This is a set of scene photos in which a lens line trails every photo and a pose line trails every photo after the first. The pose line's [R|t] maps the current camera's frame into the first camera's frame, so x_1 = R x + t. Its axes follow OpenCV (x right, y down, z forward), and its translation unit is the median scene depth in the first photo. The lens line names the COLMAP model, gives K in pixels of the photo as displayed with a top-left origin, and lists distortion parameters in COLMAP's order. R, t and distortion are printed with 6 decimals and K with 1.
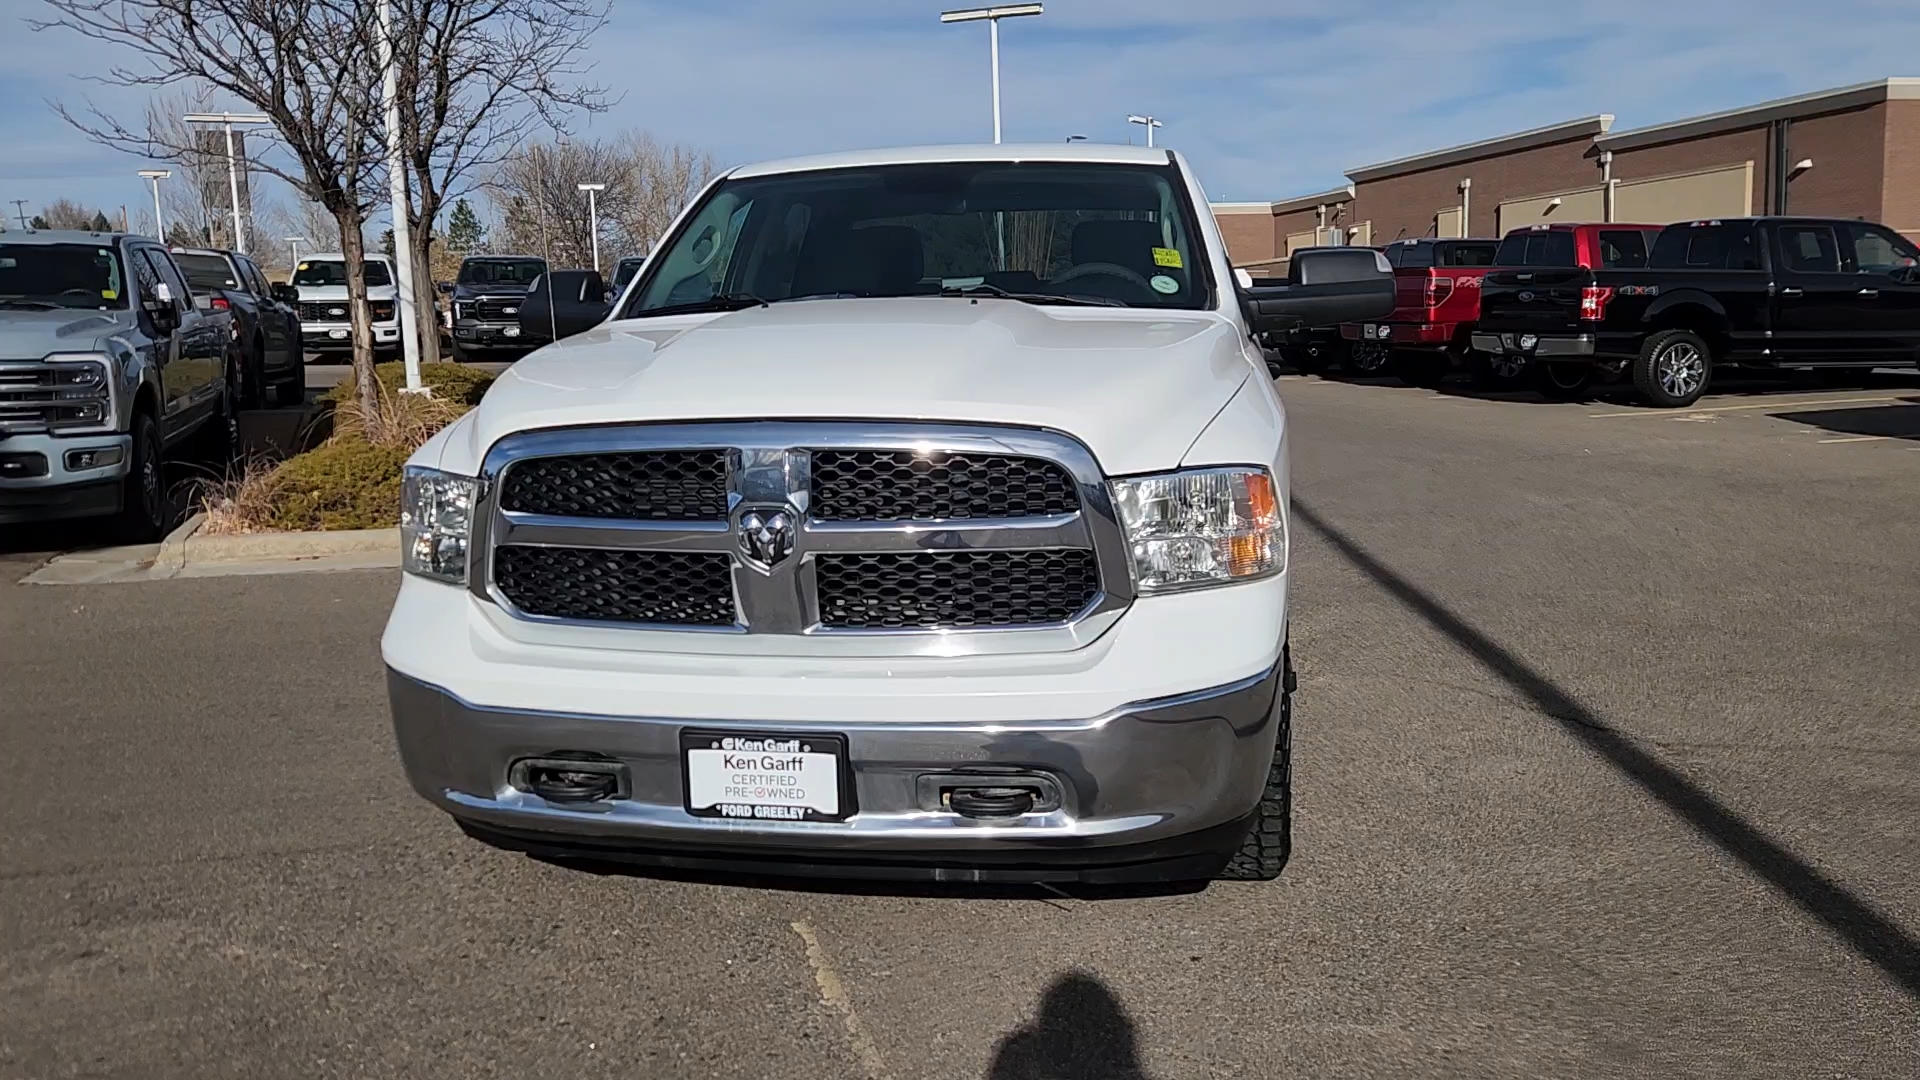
lens RADIAL K [[1609.3, 0, 947.8], [0, 1609.3, 546.4], [0, 0, 1]] dist [0.043459, -0.038735]
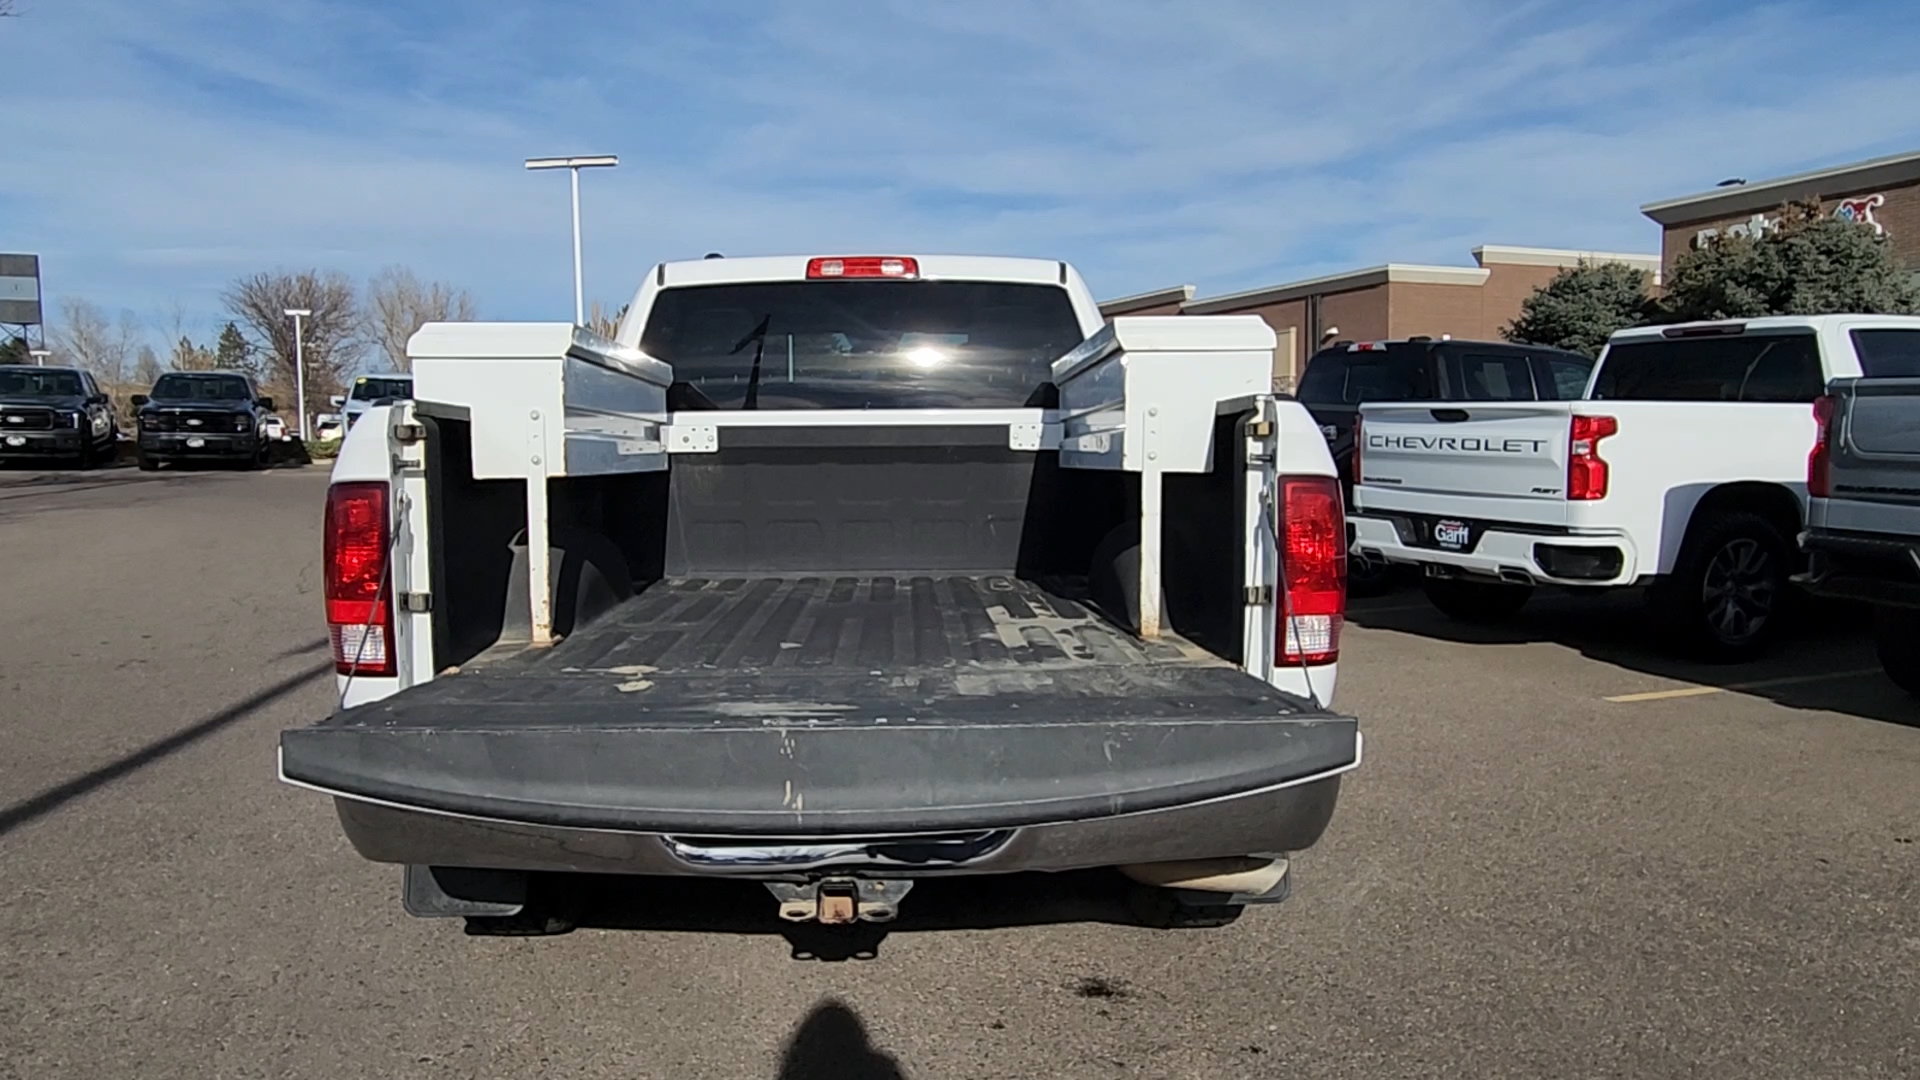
lens RADIAL K [[1363.5, 0, 924.2], [0, 1363.5, 589.8], [0, 0, 1]] dist [0.004378, 0.006084]
pose [[0.989054, 0.005938, 0.147437, 1.060144], [-0.001117, 0.999463, -0.032758, -0.075309], [-0.147553, 0.032235, 0.988529, 0.452224]]
